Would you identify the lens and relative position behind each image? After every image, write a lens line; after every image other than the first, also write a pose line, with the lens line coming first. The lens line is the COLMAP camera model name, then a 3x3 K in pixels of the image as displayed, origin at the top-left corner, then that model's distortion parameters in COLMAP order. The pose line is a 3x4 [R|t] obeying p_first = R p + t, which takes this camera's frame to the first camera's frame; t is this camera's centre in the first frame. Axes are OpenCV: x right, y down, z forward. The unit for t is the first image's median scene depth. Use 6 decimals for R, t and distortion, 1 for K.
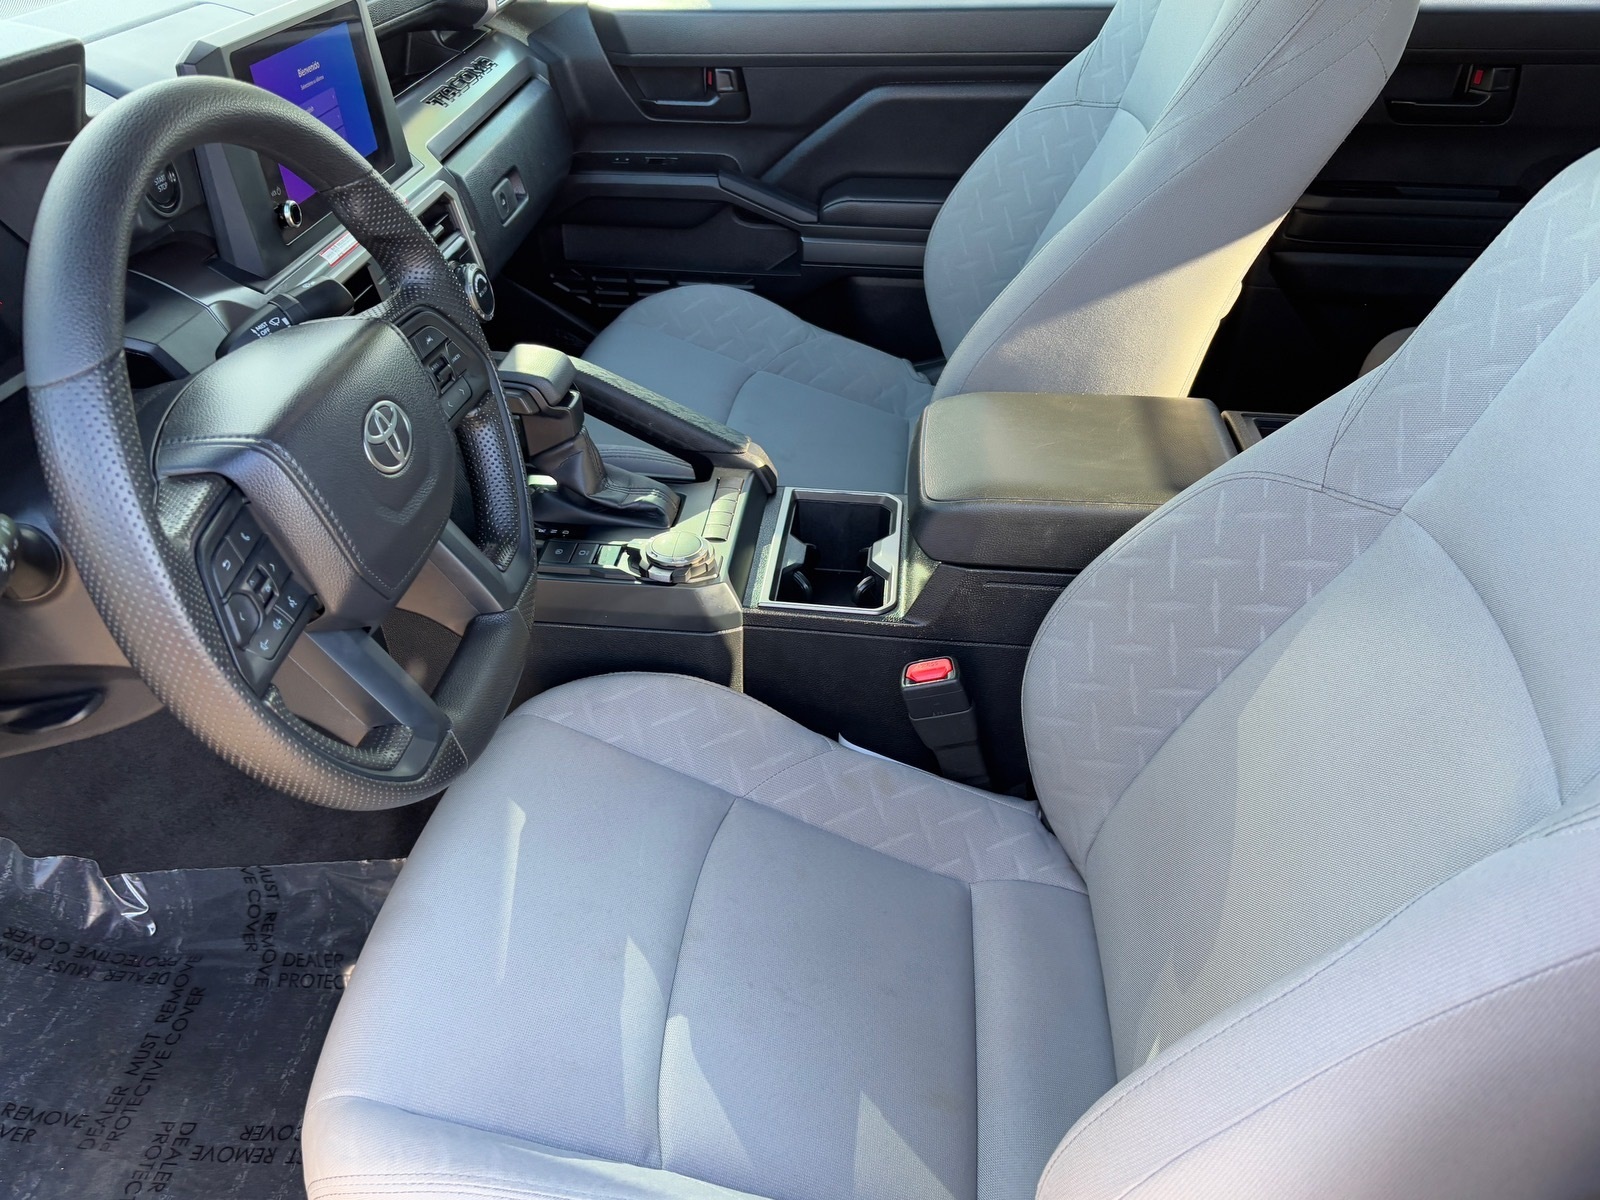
lens RADIAL K [[1296.8, 0, 800.0], [0, 1296.8, 600.0], [0, 0, 1]] dist [0.010984, -0.000262]
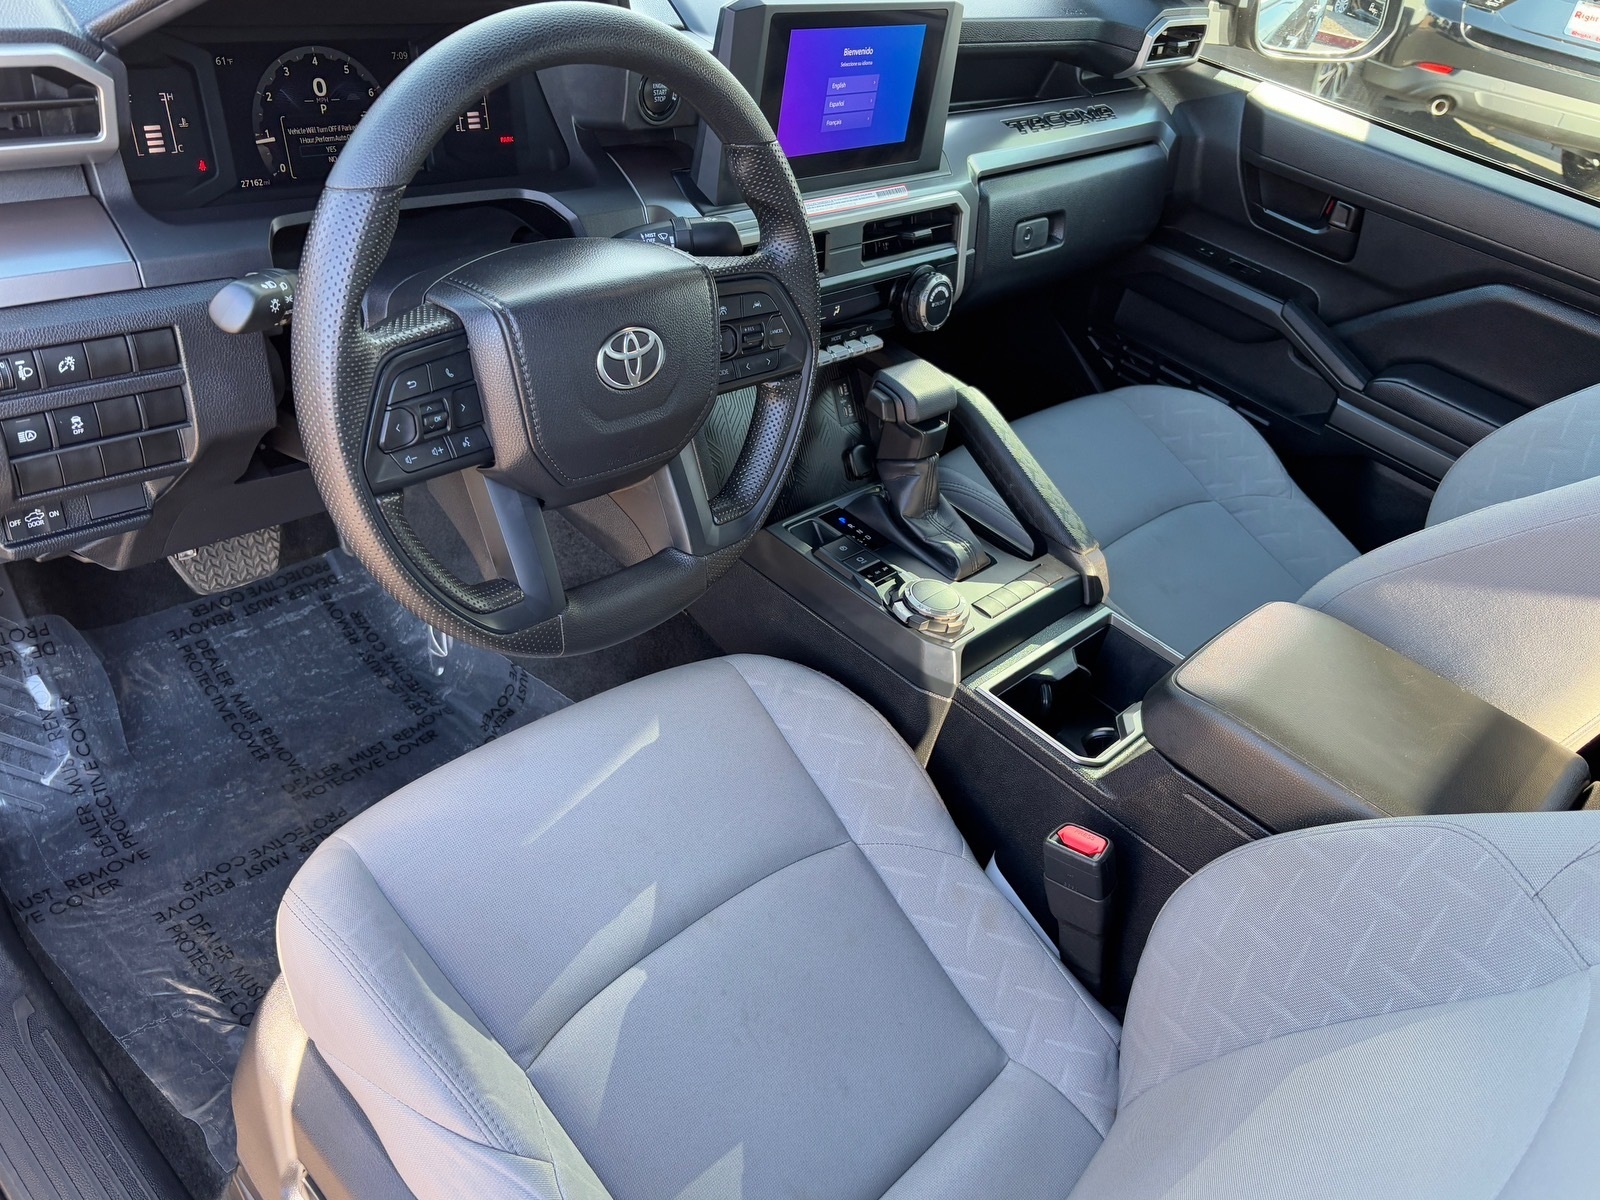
lens RADIAL K [[1286.8, 0, 800.0], [0, 1286.8, 600.0], [0, 0, 1]] dist [0.022478, 0.003691]
pose [[0.783522, 0.481183, -0.393137, 0.200380], [-0.490722, 0.867303, 0.083532, -0.066100], [0.381163, 0.127472, 0.915678, 0.043605]]
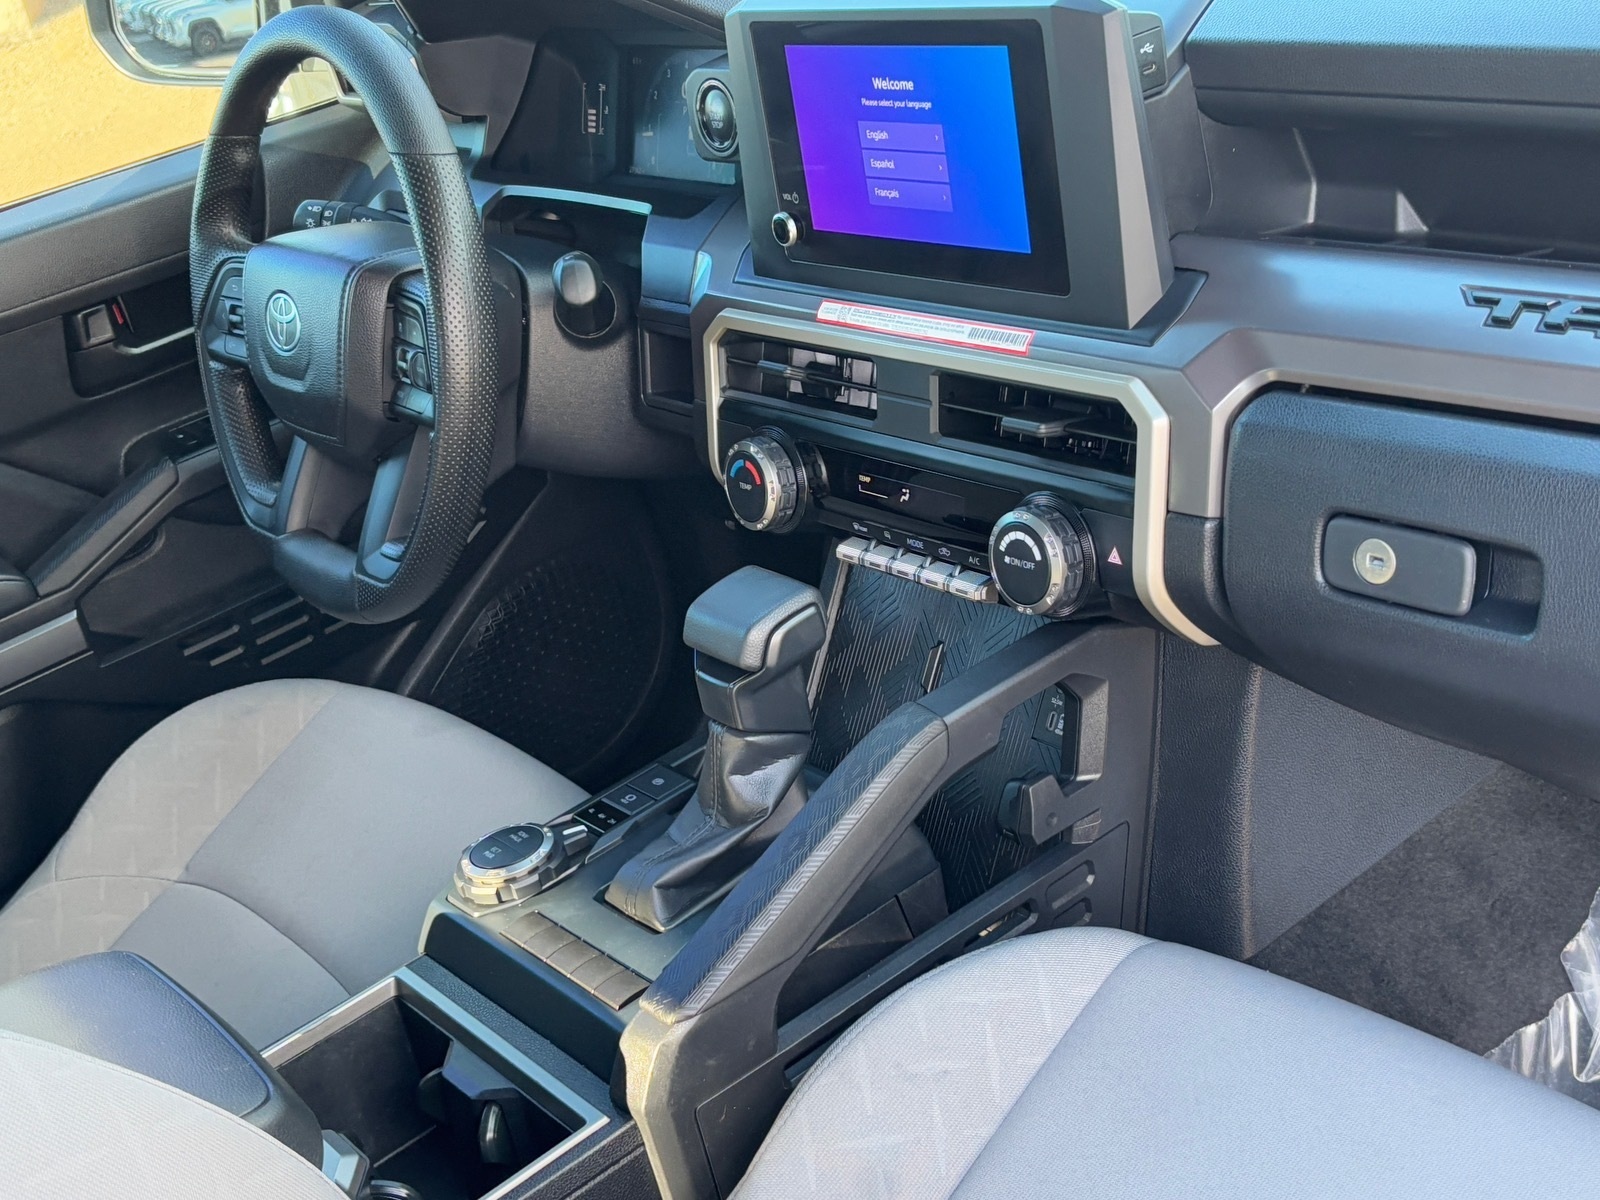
lens RADIAL K [[2062.5, 0, 790.7], [0, 2062.5, 628.6], [0, 0, 1]] dist [0.211525, -0.994900]
pose [[-0.708019, 0.432187, -0.558501, 0.328134], [-0.192732, 0.642582, 0.741581, -0.880820], [0.679385, 0.632695, -0.371664, 1.340787]]
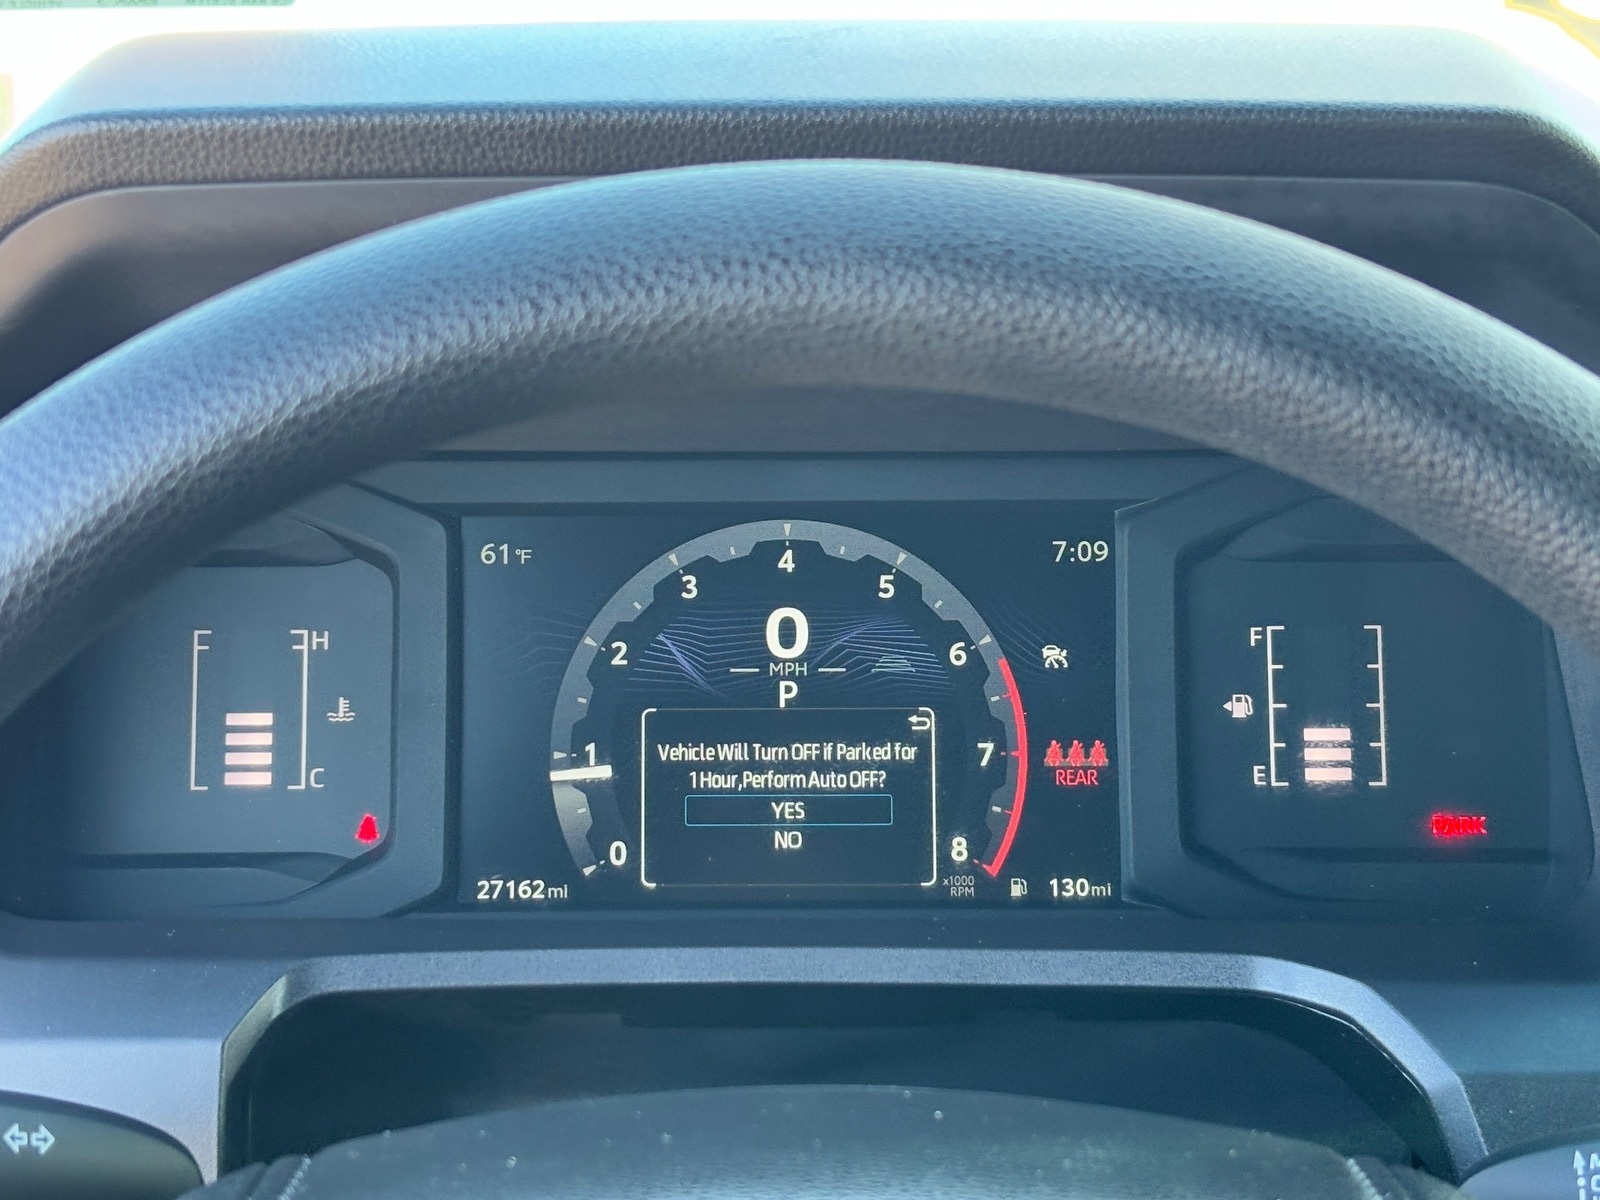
lens RADIAL K [[3114.9, 0, 760.7], [0, 3114.9, 598.2], [0, 0, 1]] dist [0.191970, -0.035868]
pose [[0.098653, 0.216353, -0.971318, 0.113909], [-0.539085, 0.832067, 0.130583, -0.210456], [0.836454, 0.510741, 0.198719, 0.479375]]
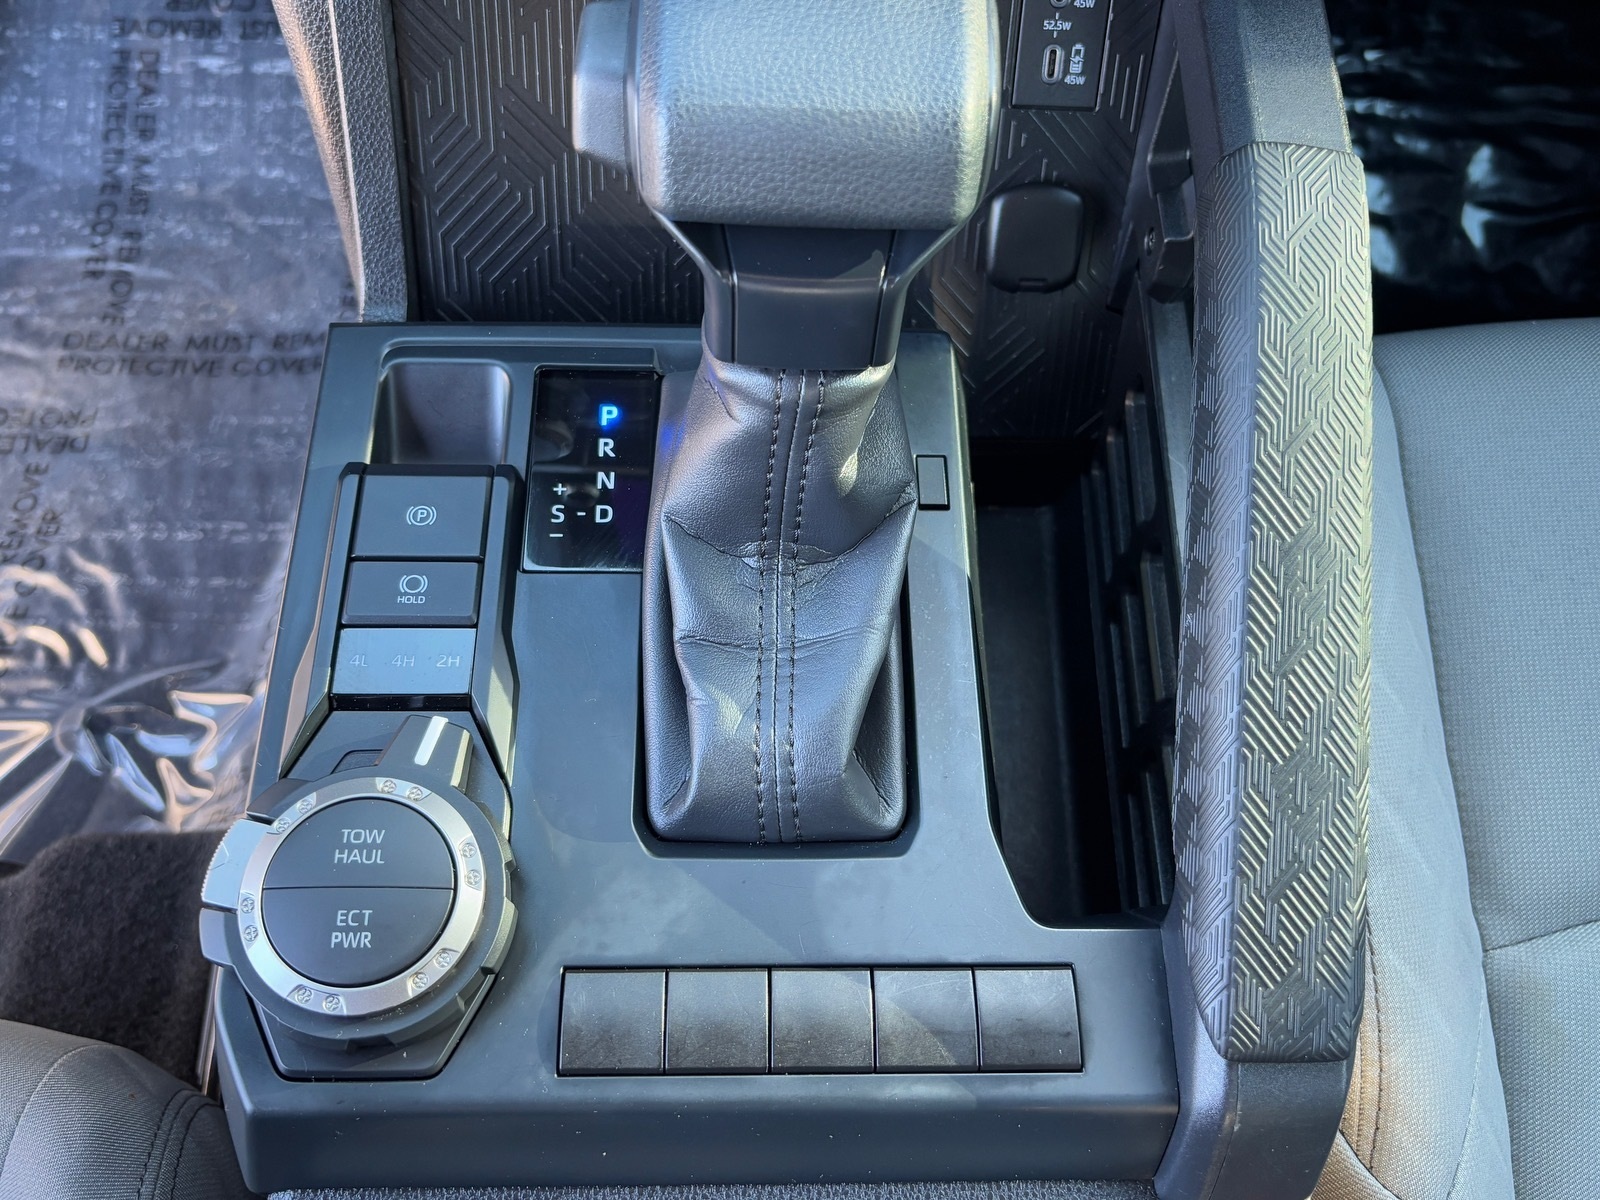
lens RADIAL K [[1379.5, 0, 800.0], [0, 1379.5, 600.0], [0, 0, 1]] dist [0.007394, 0.003664]
pose [[0.109432, 0.887009, -0.448598, -0.013147], [-0.574181, 0.424806, 0.699897, -0.293963], [0.811382, 0.180985, 0.555791, 0.851712]]
